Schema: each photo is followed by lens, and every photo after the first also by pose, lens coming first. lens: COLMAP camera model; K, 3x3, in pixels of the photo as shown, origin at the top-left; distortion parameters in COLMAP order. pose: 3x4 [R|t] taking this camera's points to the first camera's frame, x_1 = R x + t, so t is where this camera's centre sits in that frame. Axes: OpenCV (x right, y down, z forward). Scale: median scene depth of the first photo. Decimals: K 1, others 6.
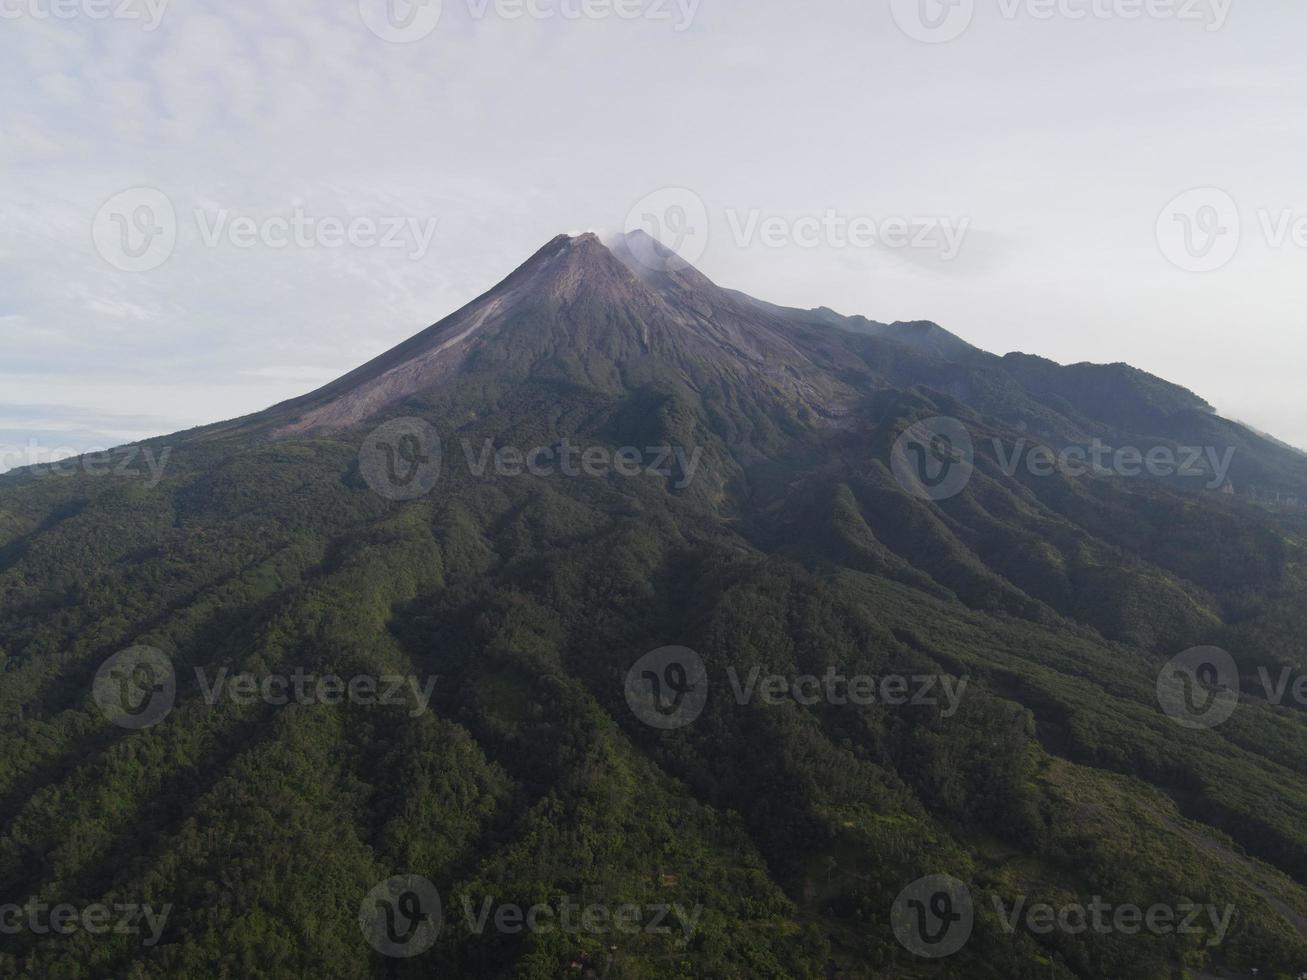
lens RADIAL K [[528.0, 0, 649.6], [0, 528.0, 486.1], [0, 0, 1]] dist [0.002797, -0.000218]
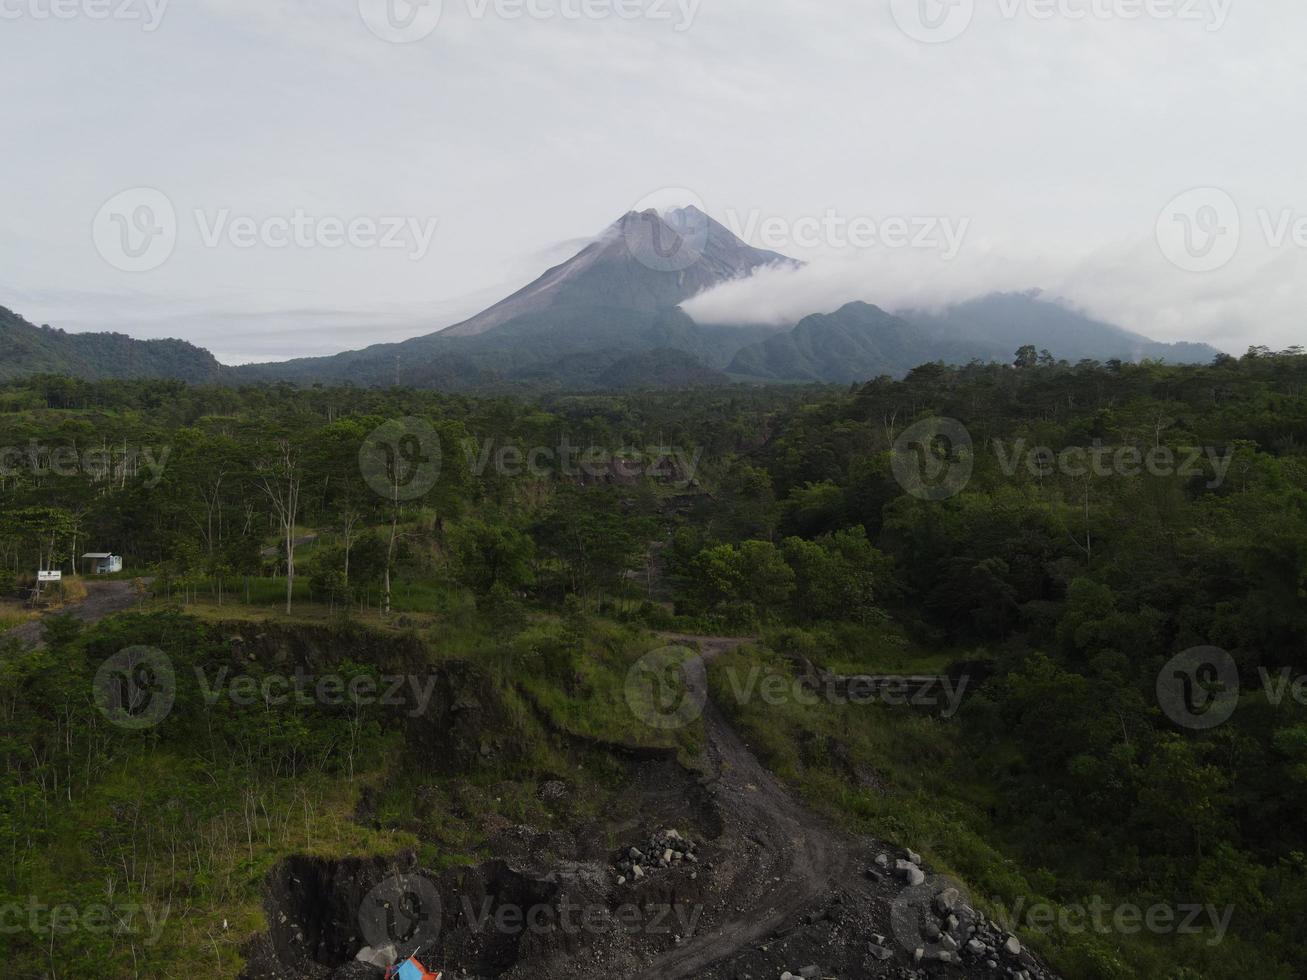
lens RADIAL K [[528.0, 0, 653.3], [0, 528.0, 485.5], [0, 0, 1]] dist [0.002797, -0.000218]
pose [[0.999963, 0.001354, -0.008538, 1.024591], [-0.001348, 0.999999, 0.000616, -0.001962], [0.008539, -0.000605, 0.999963, 0.004538]]
